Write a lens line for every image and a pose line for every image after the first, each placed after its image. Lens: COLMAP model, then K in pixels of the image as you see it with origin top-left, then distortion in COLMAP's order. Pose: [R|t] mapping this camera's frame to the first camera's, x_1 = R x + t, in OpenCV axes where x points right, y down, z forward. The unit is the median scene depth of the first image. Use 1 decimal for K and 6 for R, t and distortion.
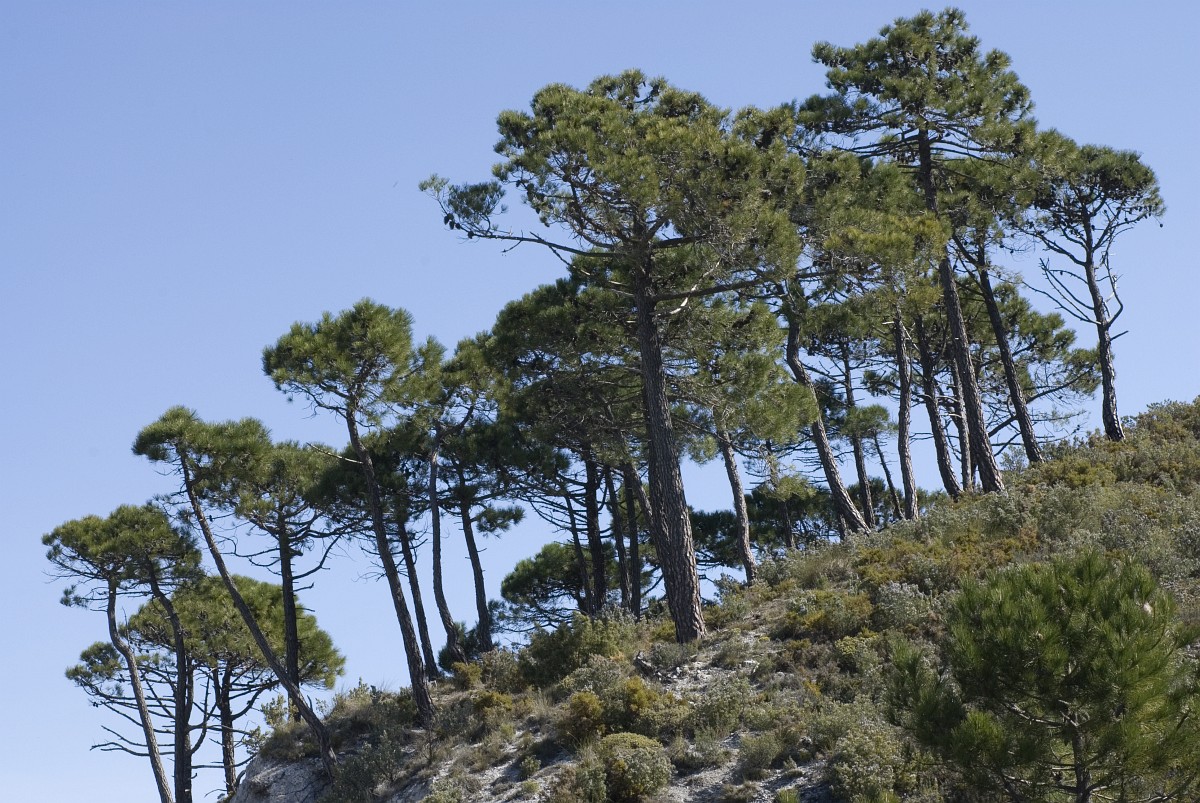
lens RADIAL K [[3081.1, 0, 600.0], [0, 3081.1, 401.5], [0, 0, 1]] dist [0.170540, -5.164464]
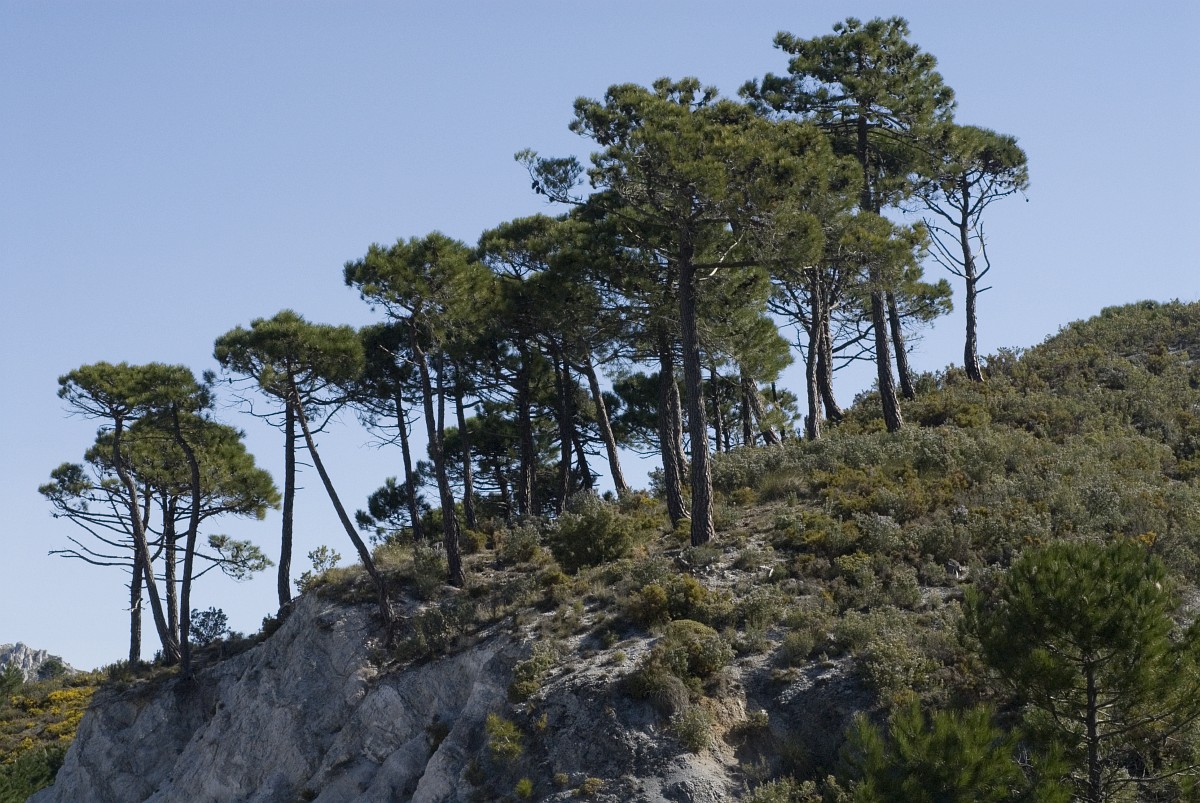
lens RADIAL K [[3081.1, 0, 600.0], [0, 3081.1, 401.5], [0, 0, 1]] dist [0.170540, -5.164464]
pose [[0.988829, 0.090898, 0.118133, -0.156621], [-0.098416, 0.993369, 0.059437, -0.047349], [-0.111947, -0.070400, 0.991217, -0.227750]]
